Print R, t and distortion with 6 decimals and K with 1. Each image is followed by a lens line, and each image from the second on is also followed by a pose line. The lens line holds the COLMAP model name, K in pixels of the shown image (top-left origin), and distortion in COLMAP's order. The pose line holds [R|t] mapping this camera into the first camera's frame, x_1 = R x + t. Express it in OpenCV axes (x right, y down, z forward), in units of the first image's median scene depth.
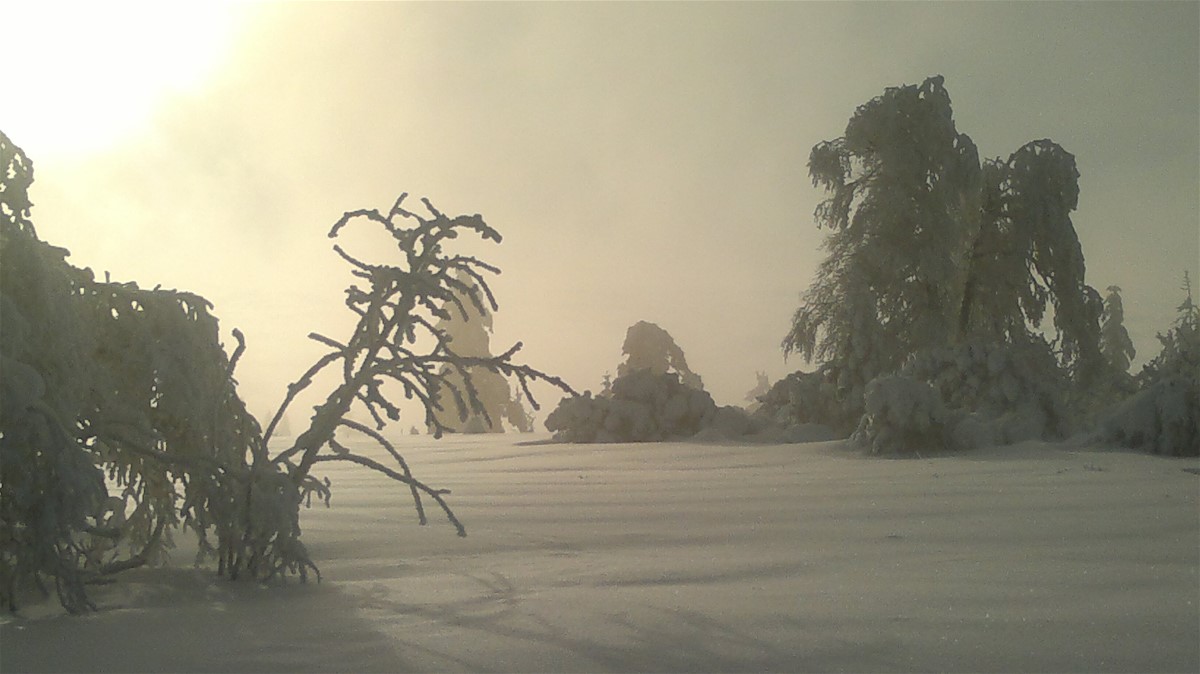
lens RADIAL K [[6395.8, 0, 600.0], [0, 6395.8, 339.0], [0, 0, 1]] dist [-0.112781, 0.000000]
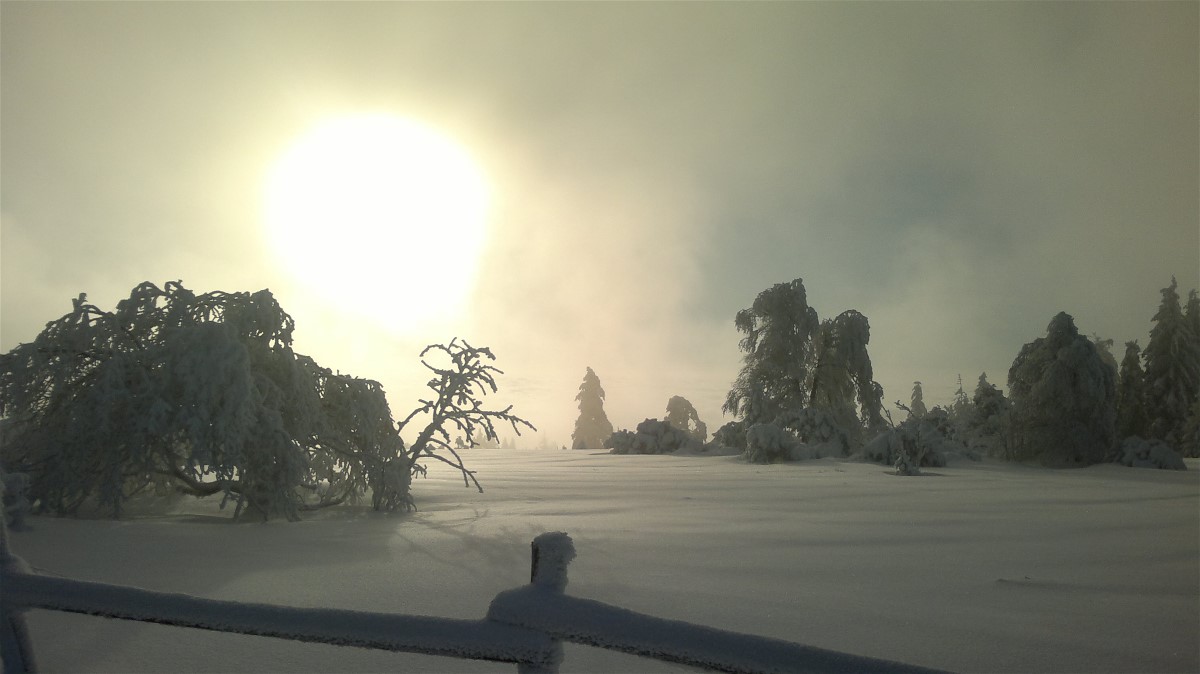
lens RADIAL K [[6395.8, 0, 600.1], [0, 6395.8, 336.1], [0, 0, 1]] dist [-0.112781, 0.000000]
pose [[0.967108, 0.013655, -0.253998, 0.537513], [-0.015685, 0.999859, -0.005970, -0.009893], [0.253880, 0.009758, 0.967186, -1.047345]]
